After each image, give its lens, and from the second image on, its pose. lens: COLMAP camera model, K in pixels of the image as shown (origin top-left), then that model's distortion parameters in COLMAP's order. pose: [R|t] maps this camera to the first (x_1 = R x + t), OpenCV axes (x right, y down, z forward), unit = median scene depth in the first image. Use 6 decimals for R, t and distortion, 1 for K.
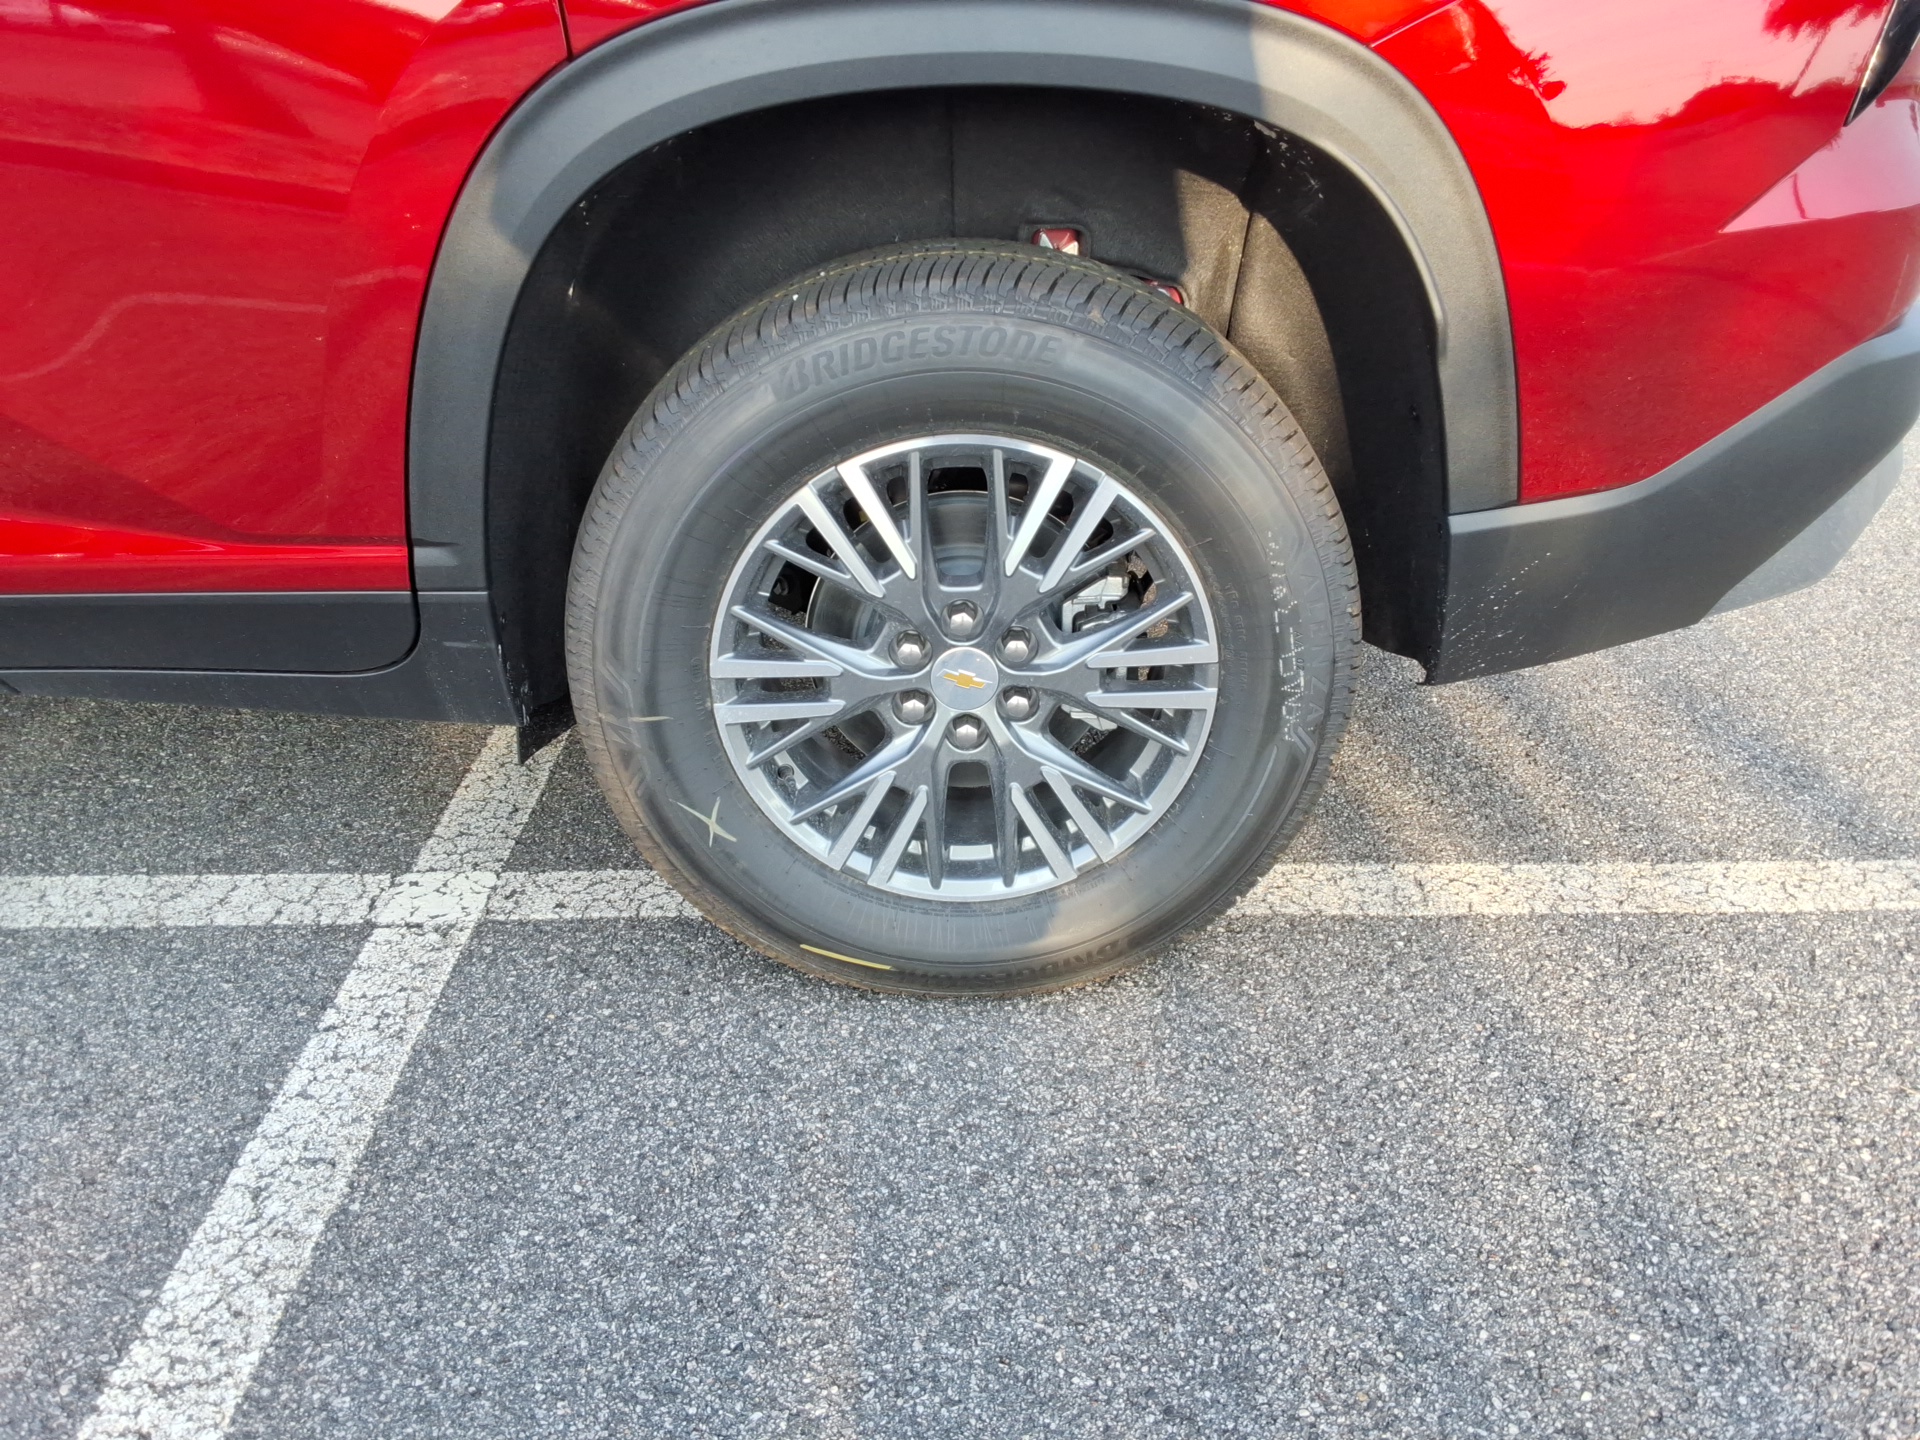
lens RADIAL K [[1528.4, 0, 978.0], [0, 1528.4, 713.8], [0, 0, 1]] dist [0.126867, -0.199974]
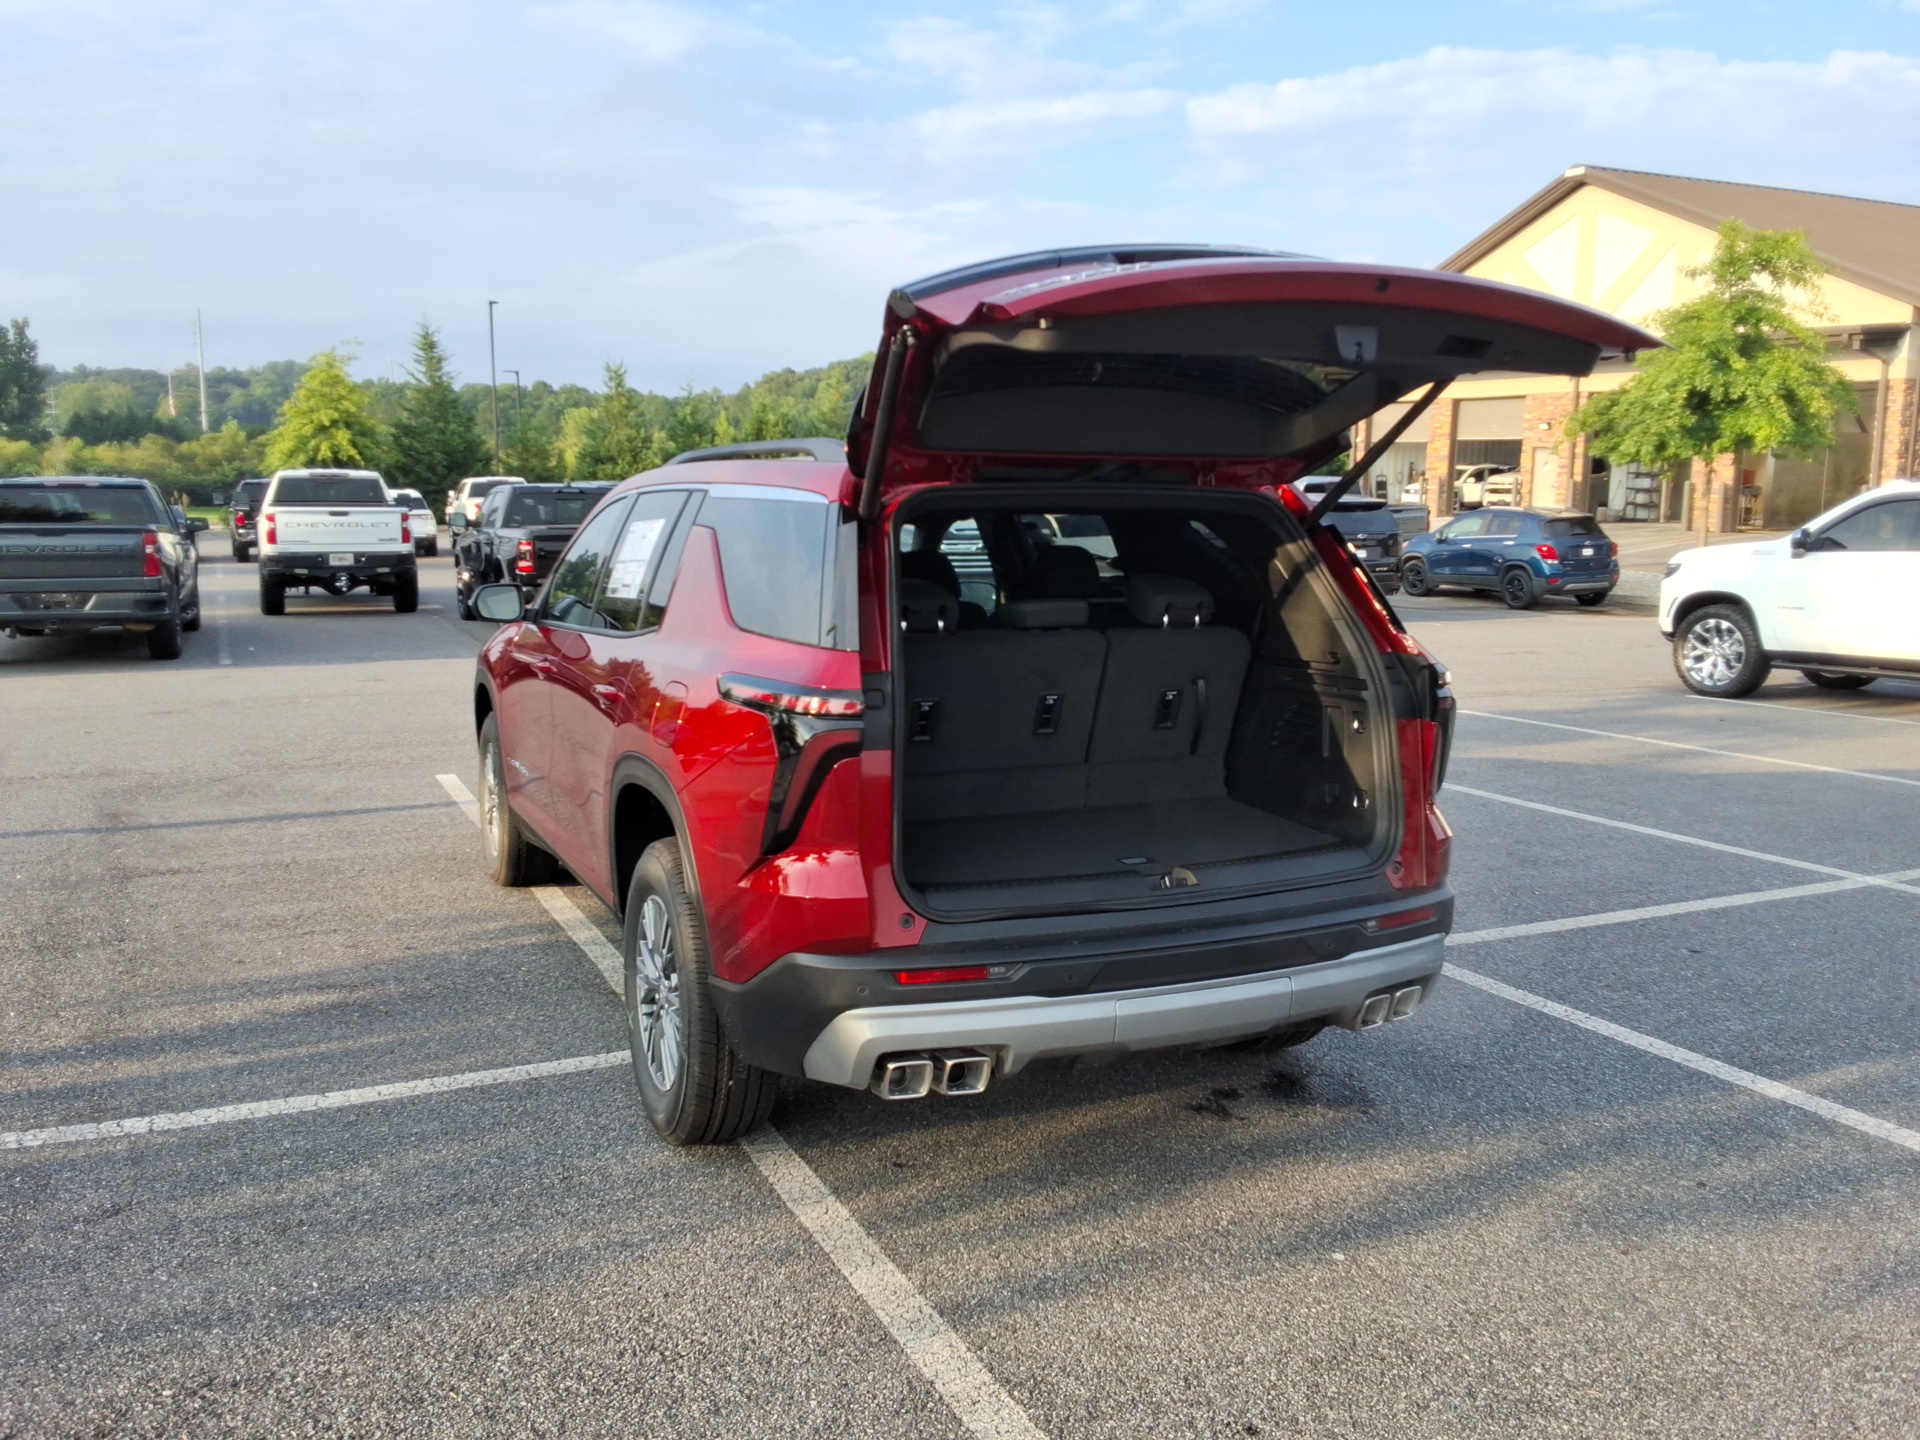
lens RADIAL K [[1528.4, 0, 978.0], [0, 1528.4, 713.8], [0, 0, 1]] dist [0.126867, -0.199974]
pose [[0.408454, 0.106552, -0.906539, 2.521777], [-0.400070, 0.913582, -0.072878, -0.474467], [0.820432, 0.392446, 0.415785, 0.158735]]
